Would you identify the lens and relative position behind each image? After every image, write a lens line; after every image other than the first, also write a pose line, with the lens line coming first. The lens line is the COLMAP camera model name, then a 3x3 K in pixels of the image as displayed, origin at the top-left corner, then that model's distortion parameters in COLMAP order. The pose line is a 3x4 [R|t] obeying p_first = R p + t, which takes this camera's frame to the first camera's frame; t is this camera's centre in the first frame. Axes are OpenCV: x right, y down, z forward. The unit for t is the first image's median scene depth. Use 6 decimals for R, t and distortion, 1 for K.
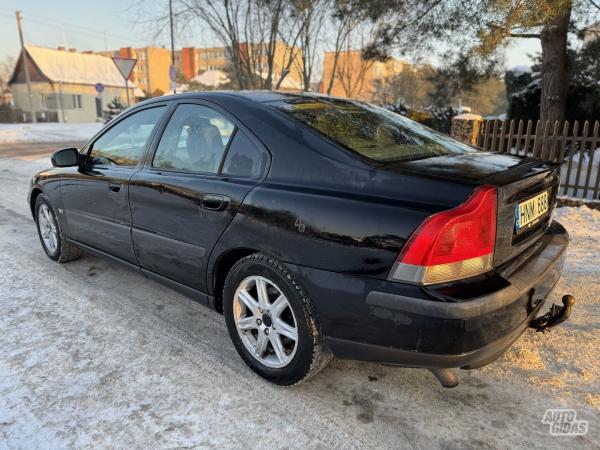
lens RADIAL K [[442.6, 0, 303.5], [0, 442.6, 225.6], [0, 0, 1]] dist [-0.000725, -0.011078]
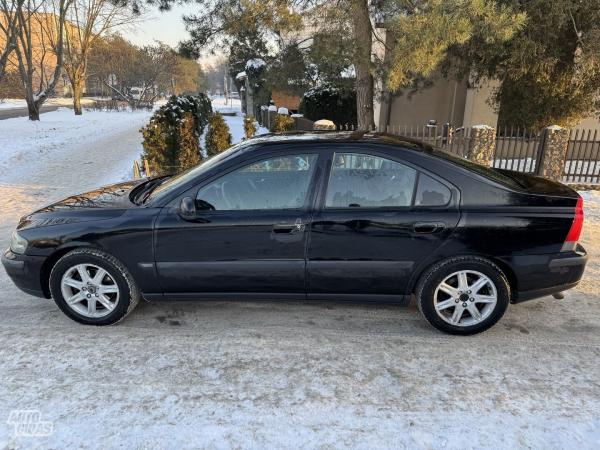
lens RADIAL K [[442.6, 0, 303.5], [0, 442.6, 225.6], [0, 0, 1]] dist [-0.000725, -0.011078]
pose [[0.765181, -0.177721, 0.618799, -1.393025], [0.138971, 0.984080, 0.110785, -0.274167], [-0.628637, 0.001224, 0.777698, 0.151509]]
